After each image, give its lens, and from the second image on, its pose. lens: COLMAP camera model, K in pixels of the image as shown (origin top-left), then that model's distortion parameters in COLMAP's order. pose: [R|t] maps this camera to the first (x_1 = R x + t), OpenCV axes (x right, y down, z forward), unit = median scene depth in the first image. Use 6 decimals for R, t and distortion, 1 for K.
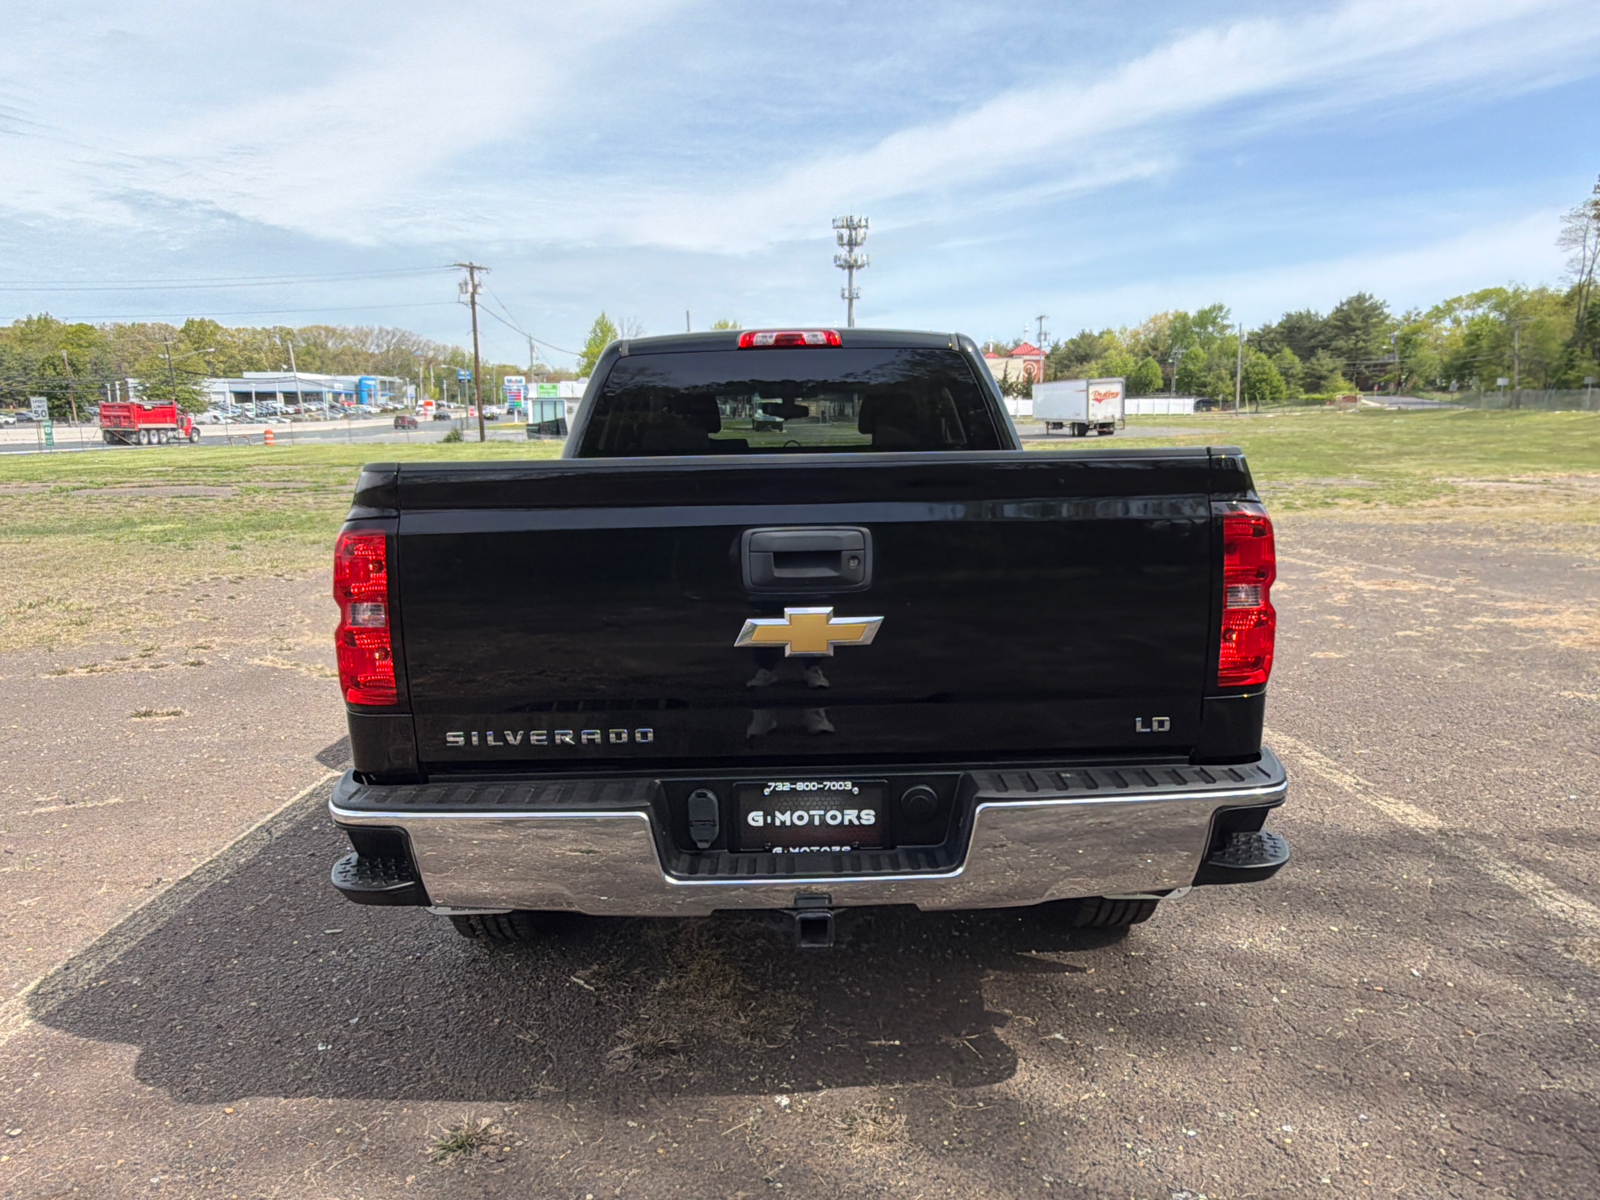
lens RADIAL K [[1140.0, 0, 796.5], [0, 1140.0, 598.1], [0, 0, 1]] dist [-0.002627, 0.005756]
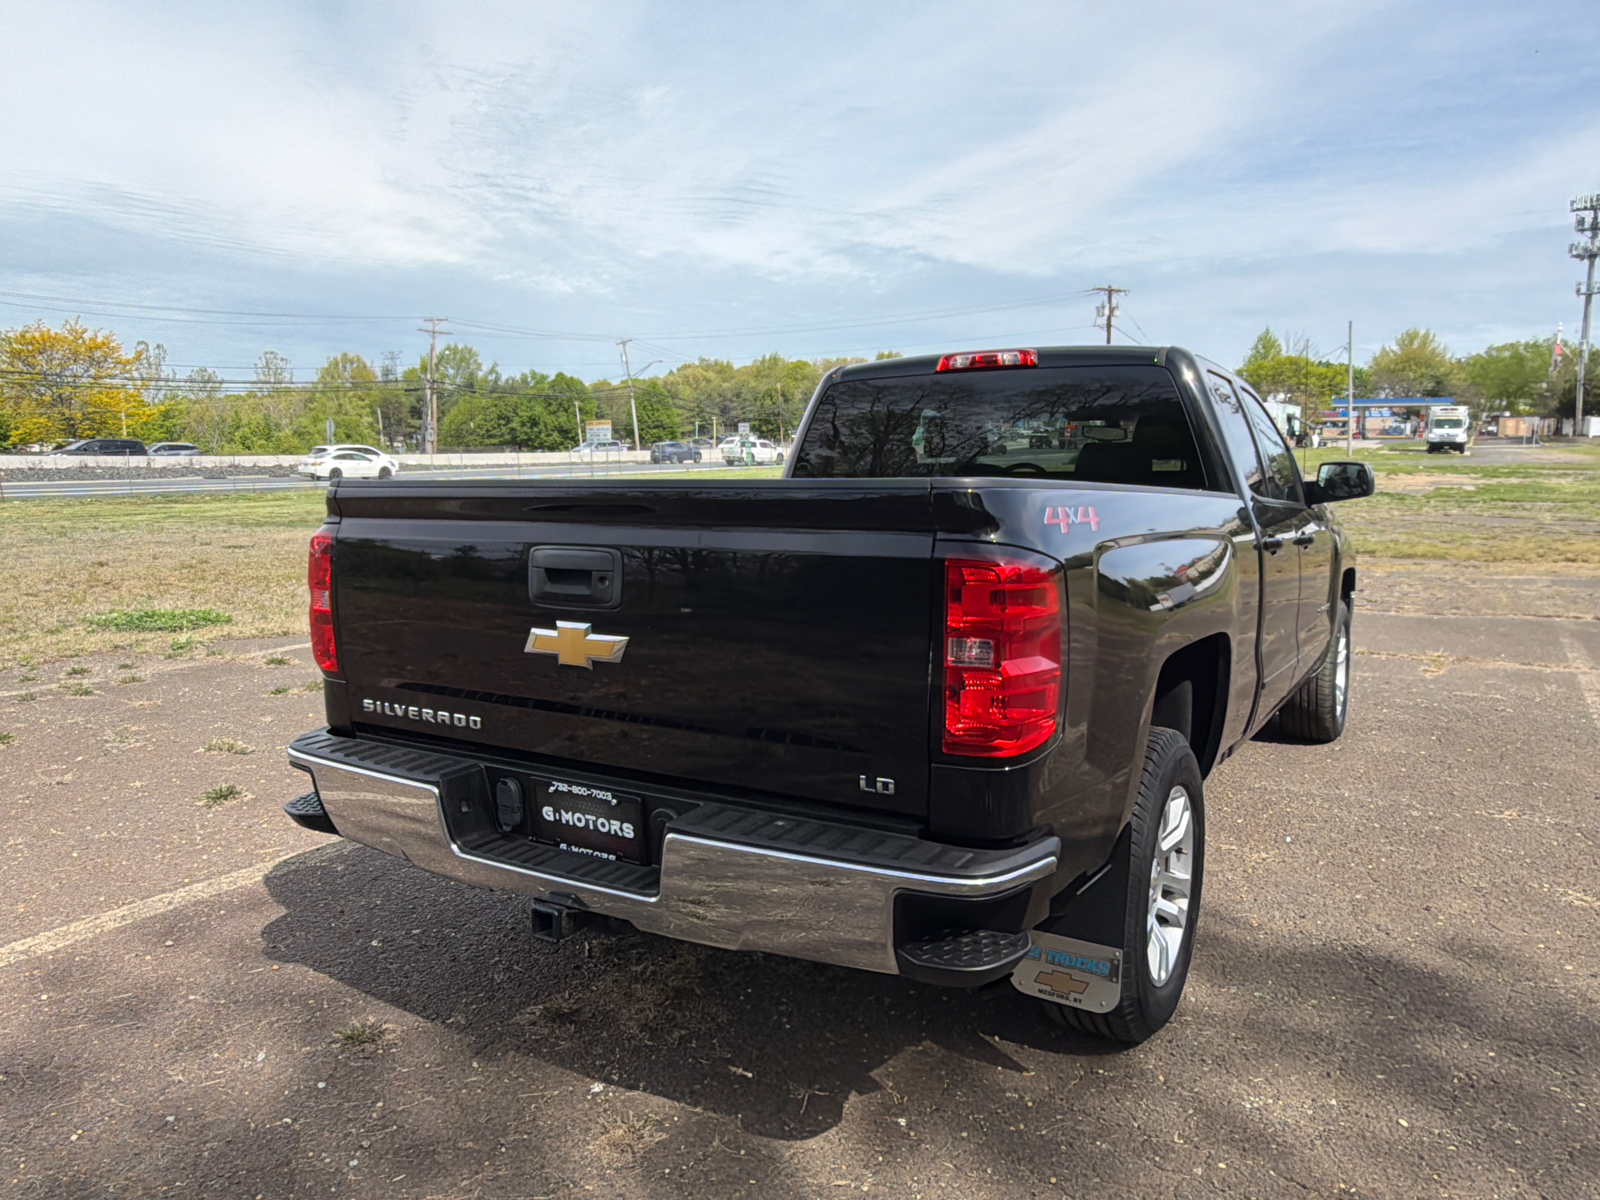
lens RADIAL K [[1140.0, 0, 791.2], [0, 1140.0, 595.4], [0, 0, 1]] dist [-0.002627, 0.005756]
pose [[0.843504, 0.070983, -0.532412, 0.361736], [-0.081912, 0.996635, 0.003101, -0.017713], [0.530840, 0.040995, 0.846480, 0.097867]]
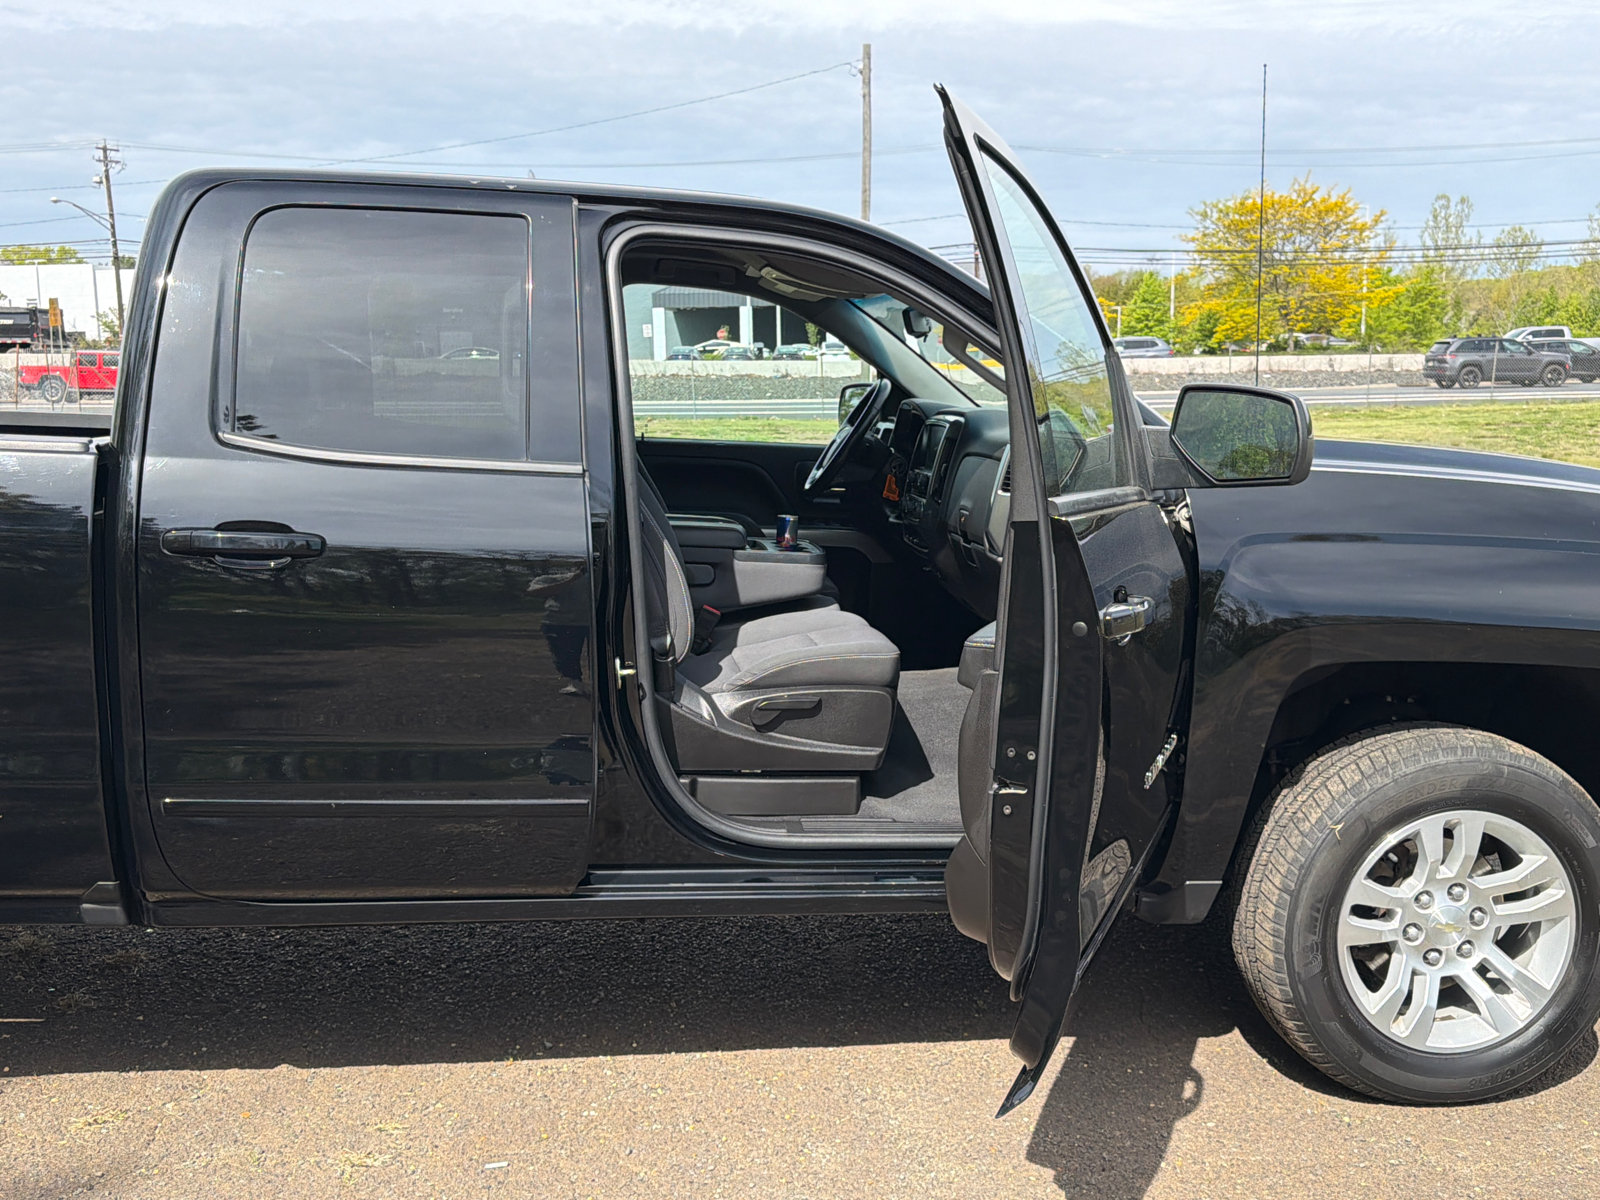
lens RADIAL K [[1675.3, 0, 785.5], [0, 1675.3, 608.1], [0, 0, 1]] dist [0.027745, 0.000000]
pose [[0.093623, 0.149417, -0.984332, 0.862818], [-0.133319, 0.981652, 0.136329, -0.173596], [0.986641, 0.118467, 0.111825, 1.143231]]
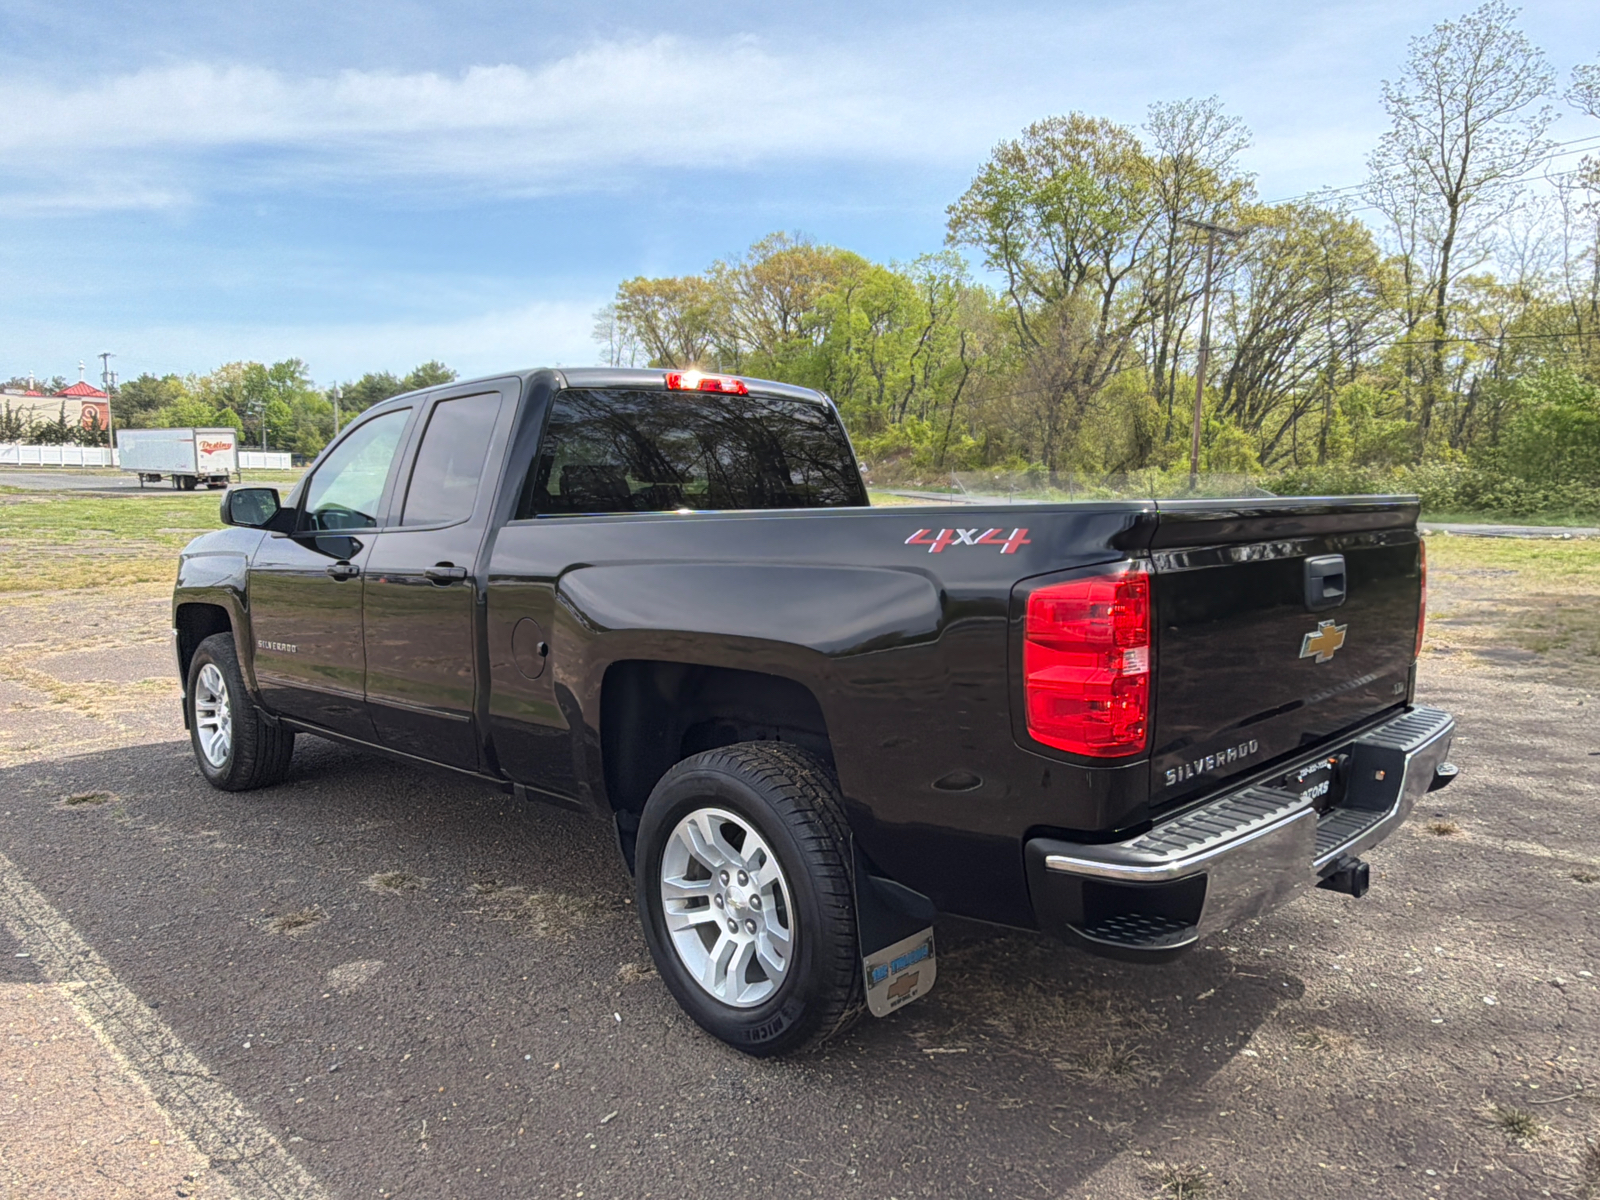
lens RADIAL K [[1140.0, 0, 805.2], [0, 1140.0, 601.1], [0, 0, 1]] dist [-0.002627, 0.005756]
pose [[0.708534, -0.053731, 0.703628, -0.605443], [0.086486, 0.996192, -0.011017, -0.023166], [-0.700357, 0.068659, 0.710483, 0.249627]]
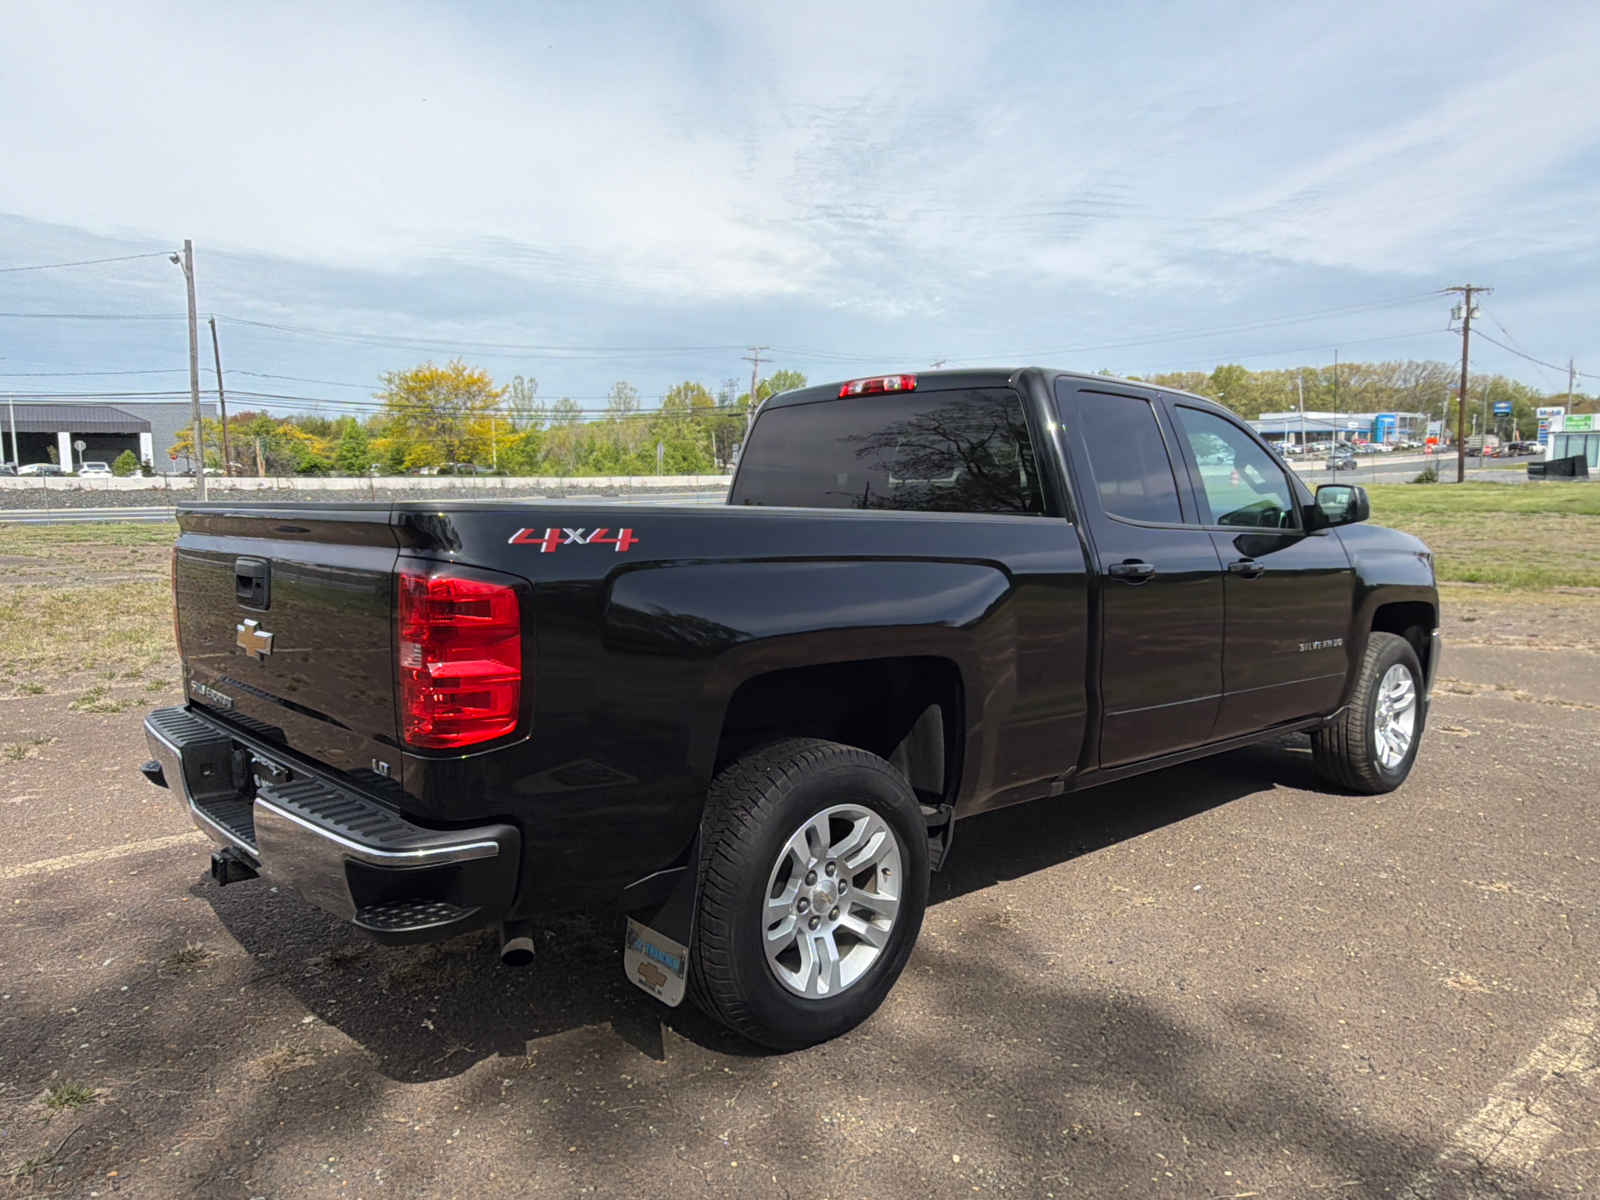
lens RADIAL K [[1140.0, 0, 789.5], [0, 1140.0, 604.3], [0, 0, 1]] dist [-0.002627, 0.005756]
pose [[0.655246, 0.087907, -0.750283, 0.659091], [-0.109350, 0.993783, 0.020938, -0.049452], [0.747459, 0.068323, 0.660785, 0.291811]]
